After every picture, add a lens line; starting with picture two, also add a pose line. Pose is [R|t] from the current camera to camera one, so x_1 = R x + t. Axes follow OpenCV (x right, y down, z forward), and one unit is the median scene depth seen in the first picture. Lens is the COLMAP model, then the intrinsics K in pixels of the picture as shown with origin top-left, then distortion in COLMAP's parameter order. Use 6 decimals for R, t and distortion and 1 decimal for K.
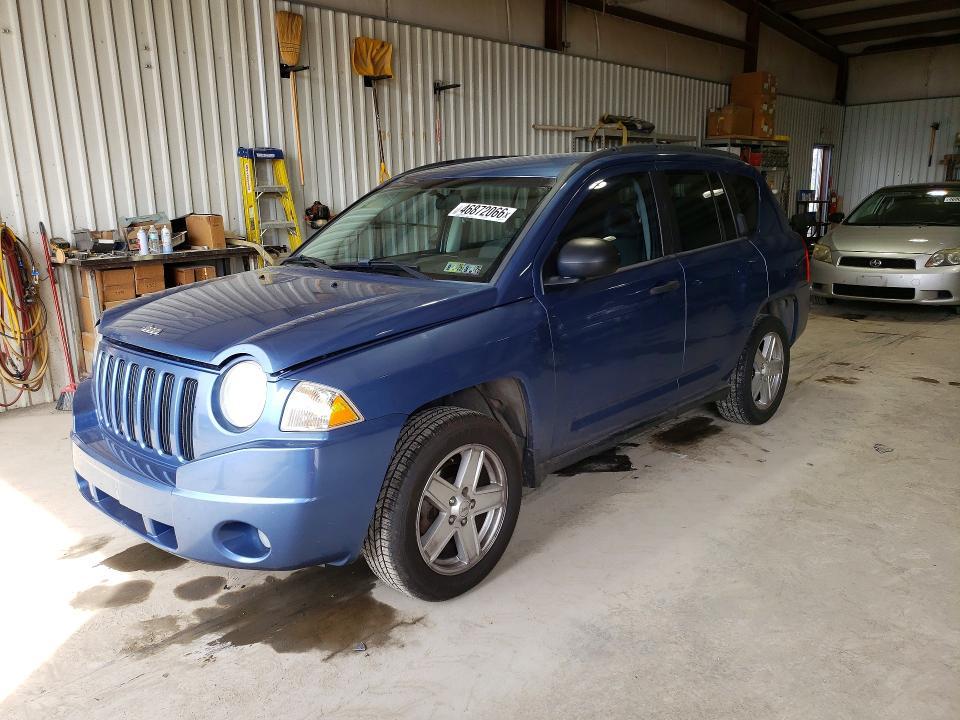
lens RADIAL K [[745.1, 0, 479.8], [0, 745.1, 365.6], [0, 0, 1]] dist [0.005190, 0.016092]
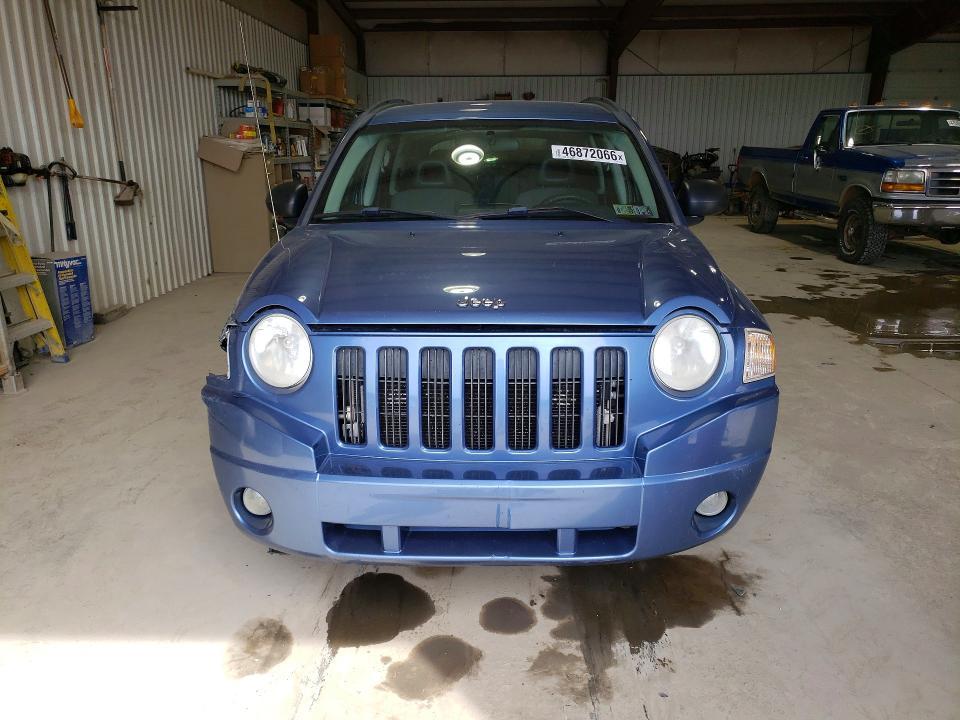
lens RADIAL K [[745.1, 0, 480.0], [0, 745.1, 355.8], [0, 0, 1]] dist [0.005190, 0.016092]
pose [[0.758312, -0.152703, 0.633754, -0.871949], [0.132751, 0.987979, 0.079213, -0.047681], [-0.638232, 0.024063, 0.769468, 0.395815]]
